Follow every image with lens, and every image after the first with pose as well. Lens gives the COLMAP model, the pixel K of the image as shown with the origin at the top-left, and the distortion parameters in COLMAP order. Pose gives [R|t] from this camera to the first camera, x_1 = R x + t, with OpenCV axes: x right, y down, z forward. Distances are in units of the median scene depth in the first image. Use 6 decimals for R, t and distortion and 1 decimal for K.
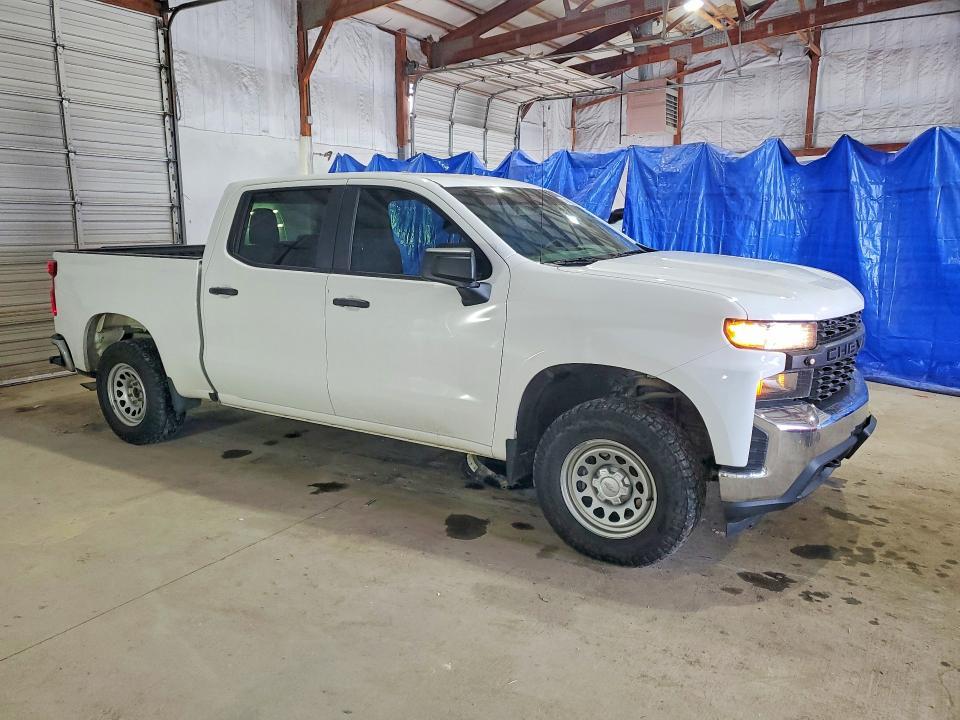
lens RADIAL K [[738.3, 0, 475.2], [0, 738.3, 359.7], [0, 0, 1]] dist [0.006921, 0.004740]
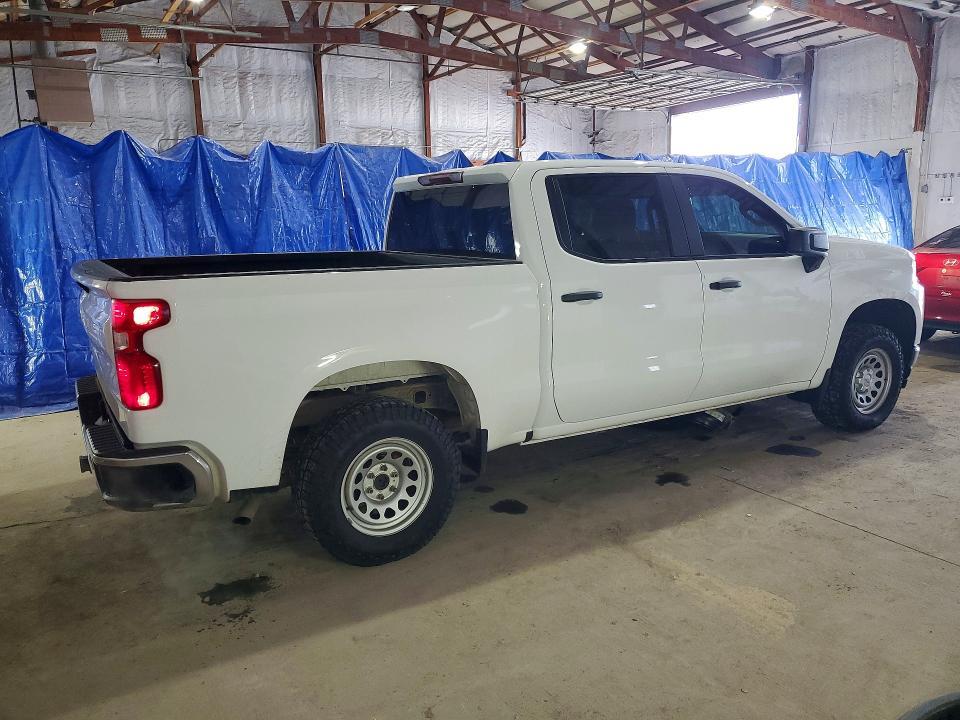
lens RADIAL K [[738.3, 0, 475.2], [0, 738.3, 359.7], [0, 0, 1]] dist [0.006921, 0.004740]
pose [[0.453473, -0.168805, 0.875138, -1.090391], [0.181402, 0.978828, 0.094807, -0.115936], [-0.872614, 0.115760, 0.474494, 0.707385]]
